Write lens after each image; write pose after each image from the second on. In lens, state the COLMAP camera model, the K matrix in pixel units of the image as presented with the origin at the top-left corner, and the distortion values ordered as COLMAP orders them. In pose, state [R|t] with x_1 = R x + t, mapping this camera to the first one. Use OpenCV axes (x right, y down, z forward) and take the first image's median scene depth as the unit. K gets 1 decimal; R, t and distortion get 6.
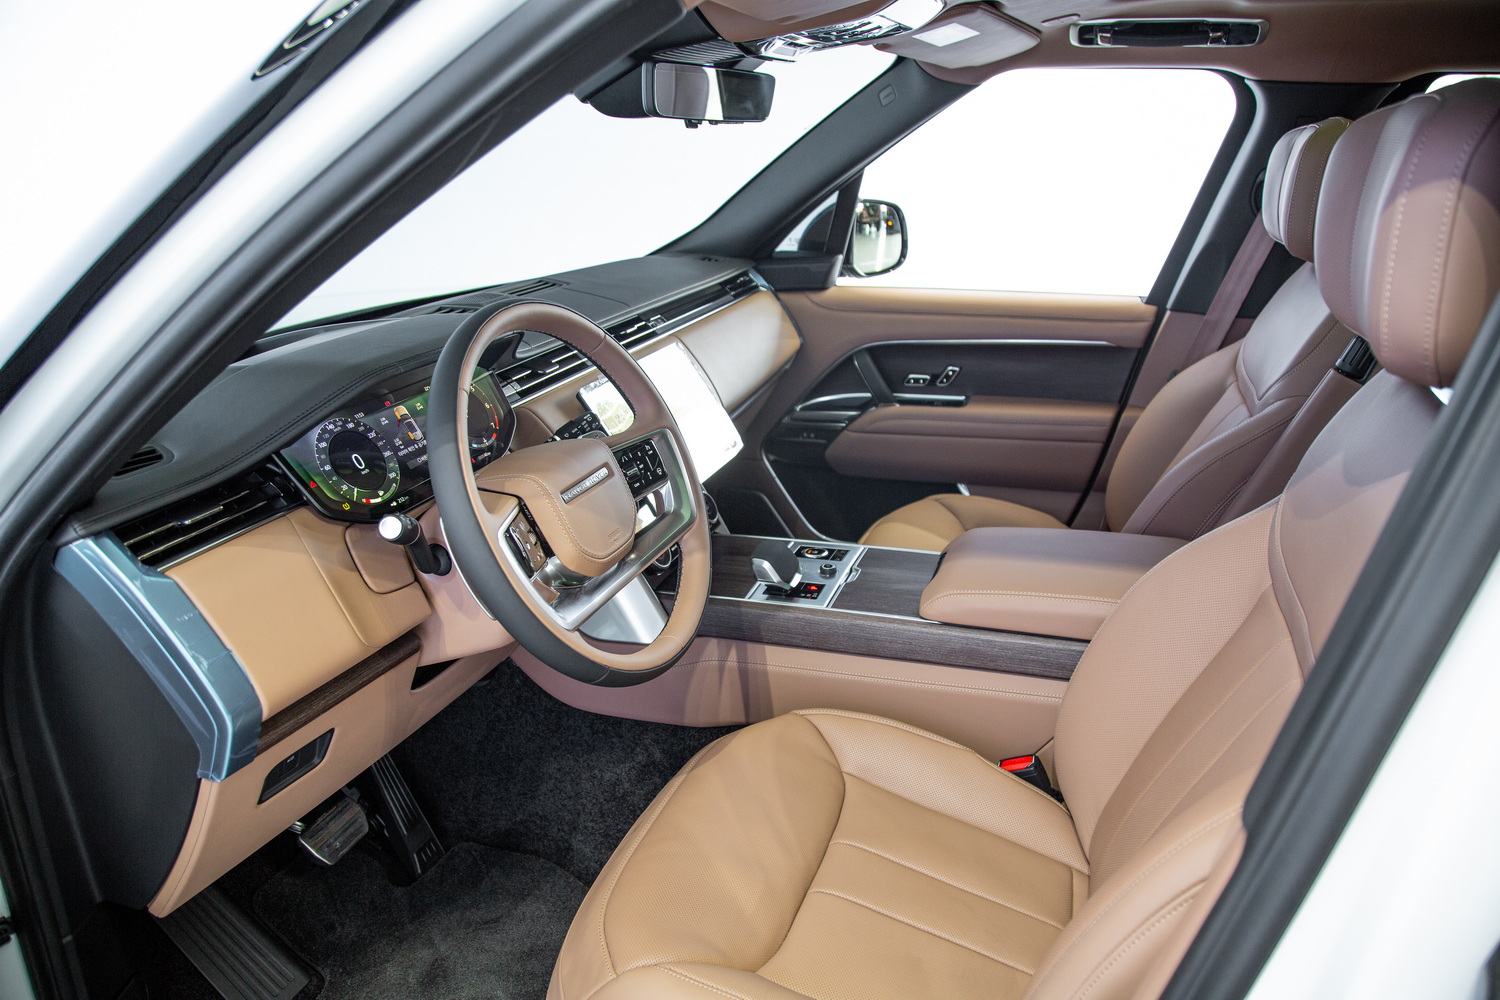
lens RADIAL K [[1009.9, 0, 750.3], [0, 1009.9, 523.0], [0, 0, 1]] dist [-0.125355, 0.061935]
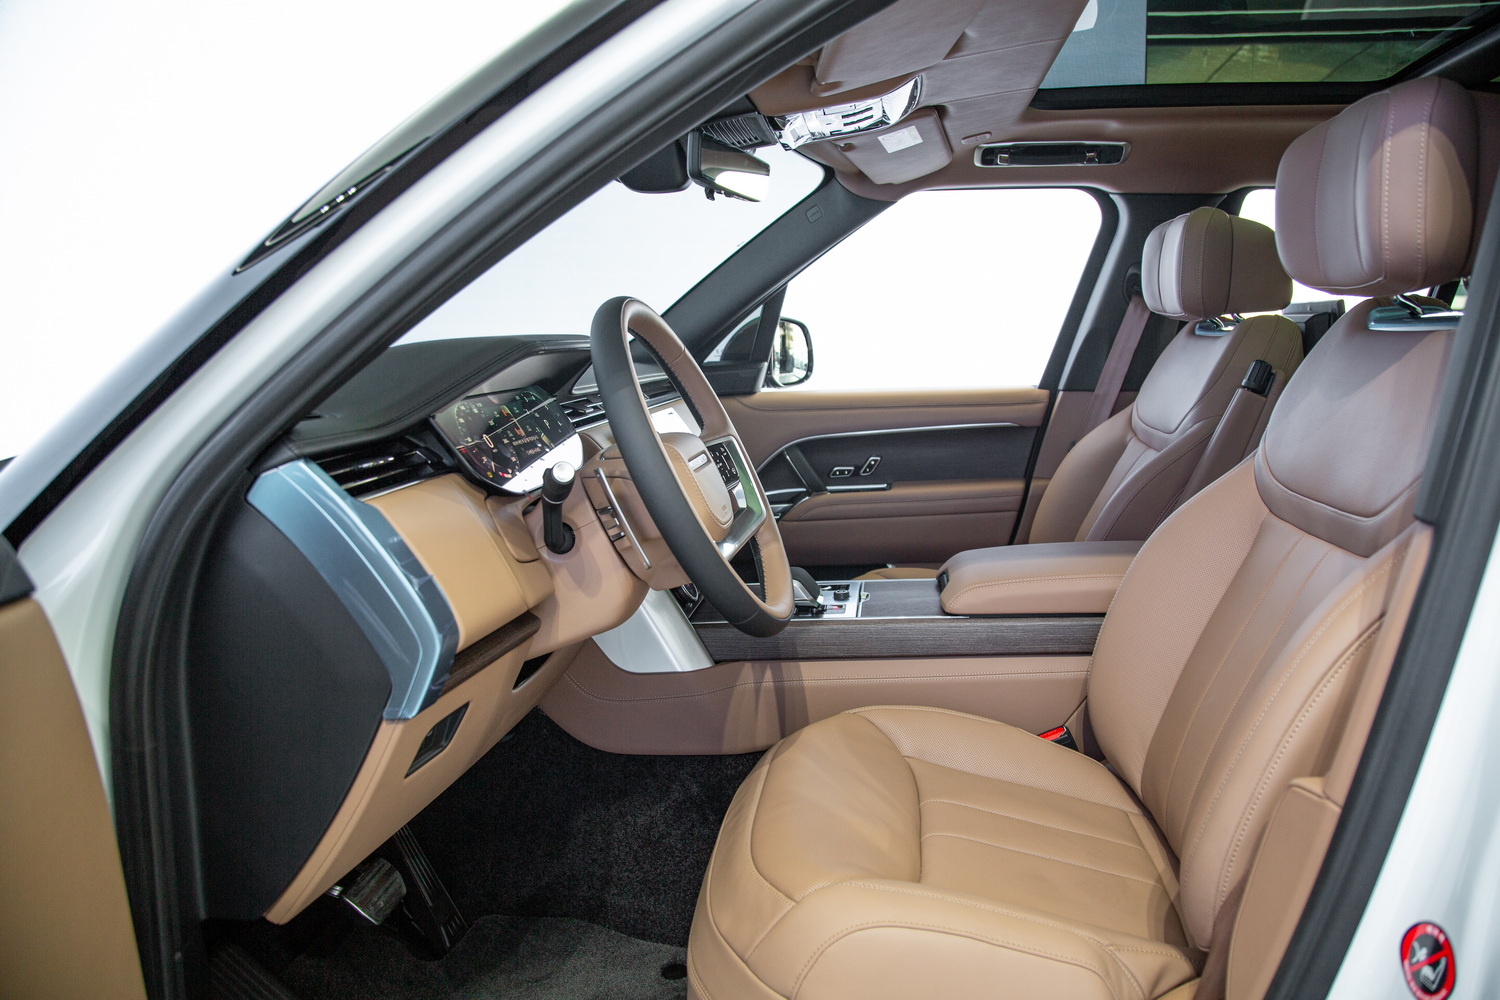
lens RADIAL K [[1009.9, 0, 750.3], [0, 1009.9, 523.0], [0, 0, 1]] dist [-0.125355, 0.061935]
pose [[0.977657, -0.044164, 0.205516, -0.230557], [0.084578, 0.977696, -0.192242, 0.165927], [-0.192442, 0.205329, 0.959586, -0.033083]]
